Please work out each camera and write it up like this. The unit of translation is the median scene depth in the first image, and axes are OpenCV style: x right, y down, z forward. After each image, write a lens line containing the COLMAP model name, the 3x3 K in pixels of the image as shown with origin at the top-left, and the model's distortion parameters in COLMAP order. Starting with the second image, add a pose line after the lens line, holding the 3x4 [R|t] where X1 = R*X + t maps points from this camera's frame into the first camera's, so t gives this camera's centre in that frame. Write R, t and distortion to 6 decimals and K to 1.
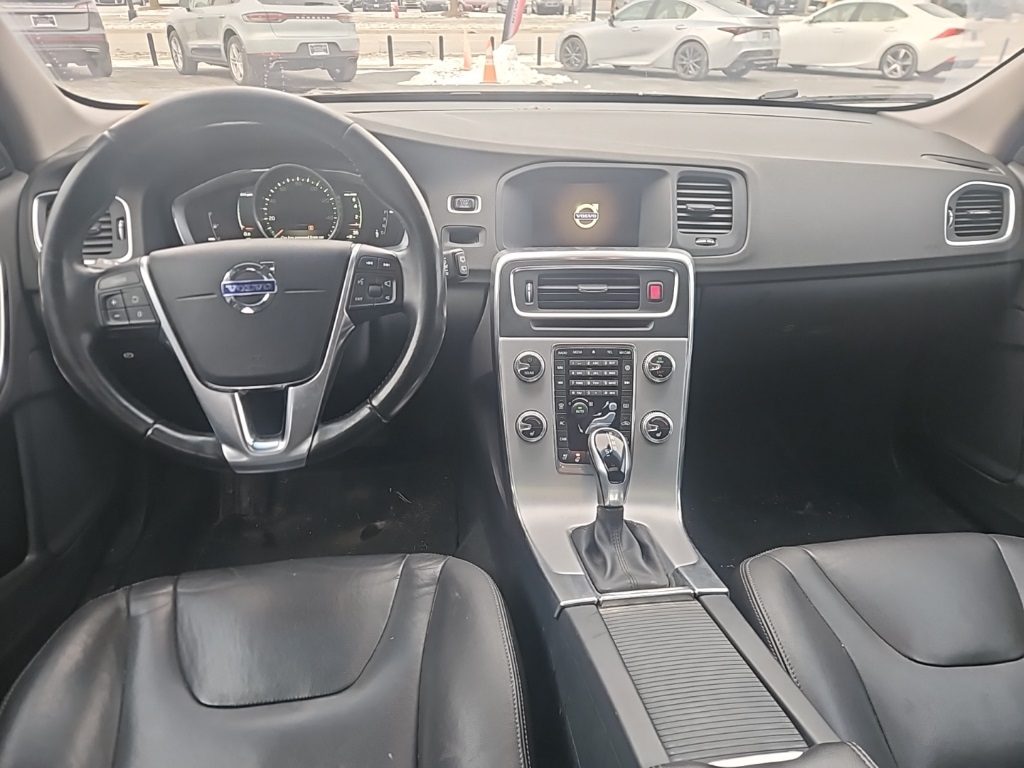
lens RADIAL K [[704.3, 0, 506.1], [0, 704.3, 373.3], [0, 0, 1]] dist [0.075963, -0.048685]
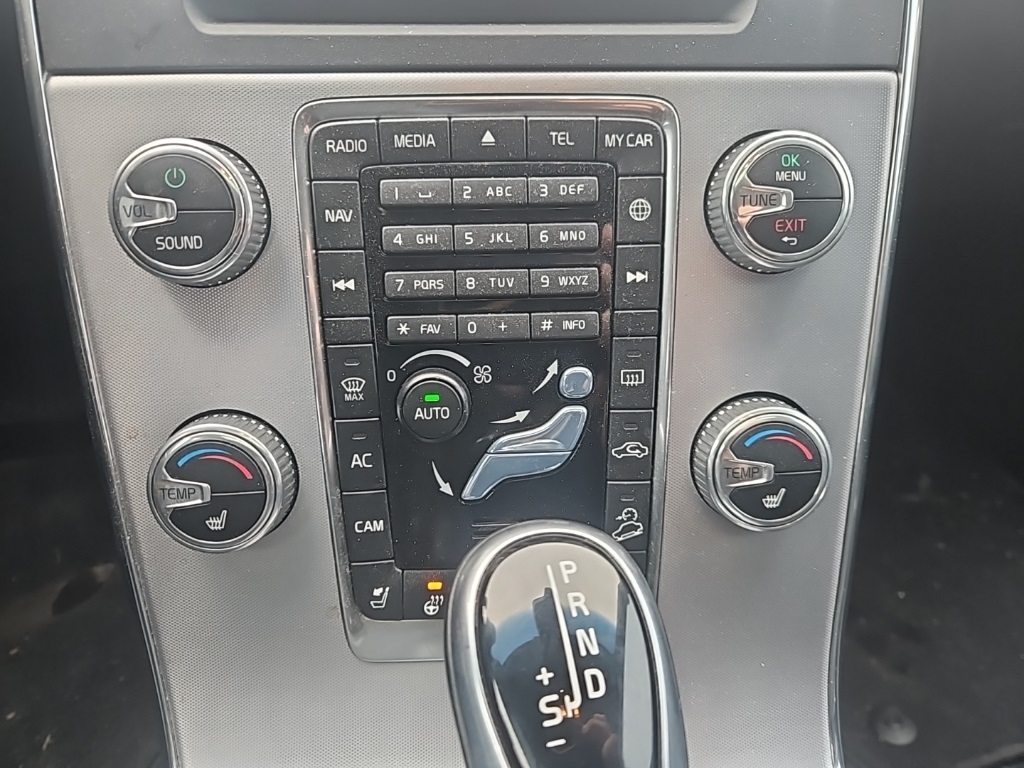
lens RADIAL K [[704.3, 0, 518.2], [0, 704.3, 378.2], [0, 0, 1]] dist [0.075963, -0.048685]
pose [[0.996449, -0.038097, 0.075090, 0.114118], [0.024716, 0.984842, 0.171684, 0.005142], [-0.080493, -0.169218, 0.982286, 0.769989]]
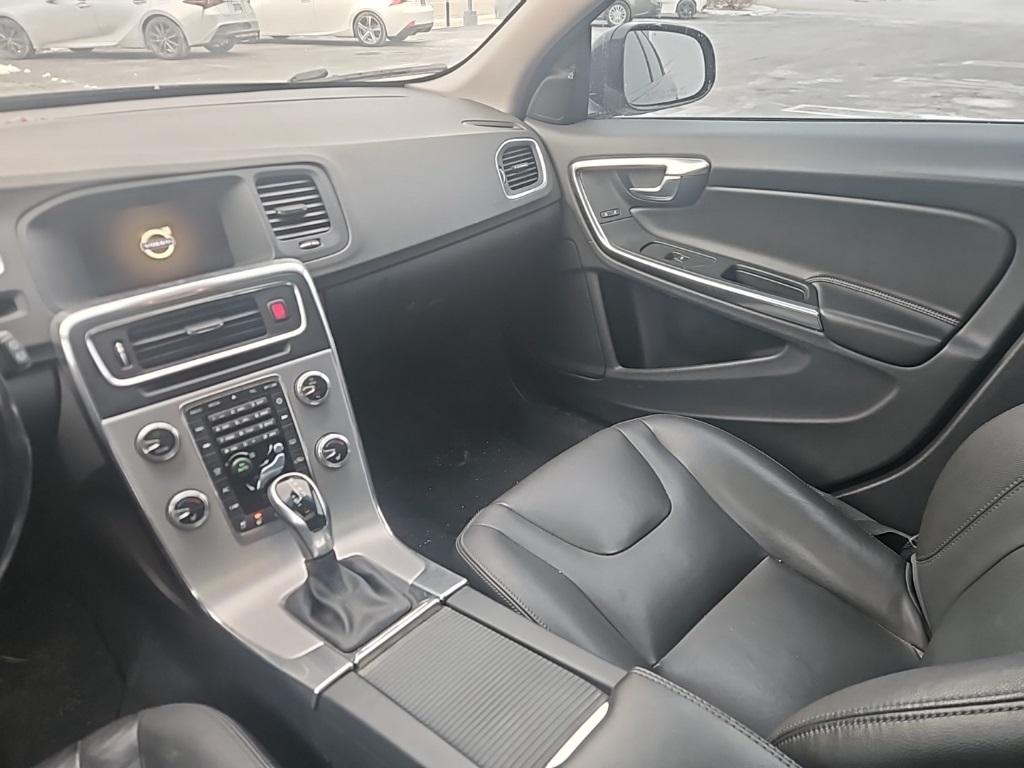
lens RADIAL K [[704.3, 0, 523.0], [0, 704.3, 370.9], [0, 0, 1]] dist [0.075963, -0.048685]
pose [[0.783799, -0.324642, 0.529402, -0.047729], [0.308094, 0.943449, 0.122402, -0.058126], [-0.539201, 0.067167, 0.839495, 0.083049]]
